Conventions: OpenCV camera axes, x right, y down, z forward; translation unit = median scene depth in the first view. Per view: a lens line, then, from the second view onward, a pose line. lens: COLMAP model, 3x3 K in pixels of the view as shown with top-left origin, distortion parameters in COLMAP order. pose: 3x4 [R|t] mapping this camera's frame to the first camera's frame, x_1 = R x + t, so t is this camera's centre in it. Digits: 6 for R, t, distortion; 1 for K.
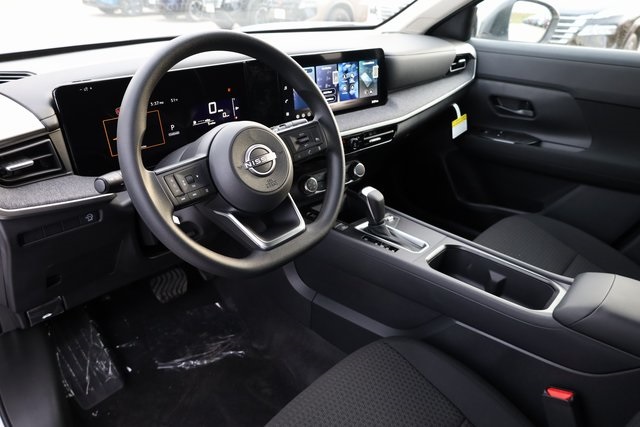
lens RADIAL K [[465.5, 0, 323.5], [0, 465.5, 214.9], [0, 0, 1]] dist [0.043793, -0.000488]
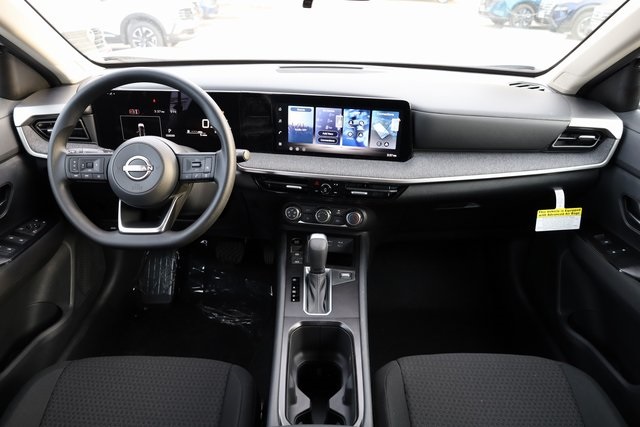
lens RADIAL K [[464.4, 0, 321.3], [0, 464.4, 214.5], [0, 0, 1]] dist [0.043519, 0.000384]
pose [[0.647760, 0.338233, -0.682646, 0.737155], [-0.343479, 0.929465, 0.134600, -0.225619], [0.680021, 0.147286, 0.718246, 0.280913]]
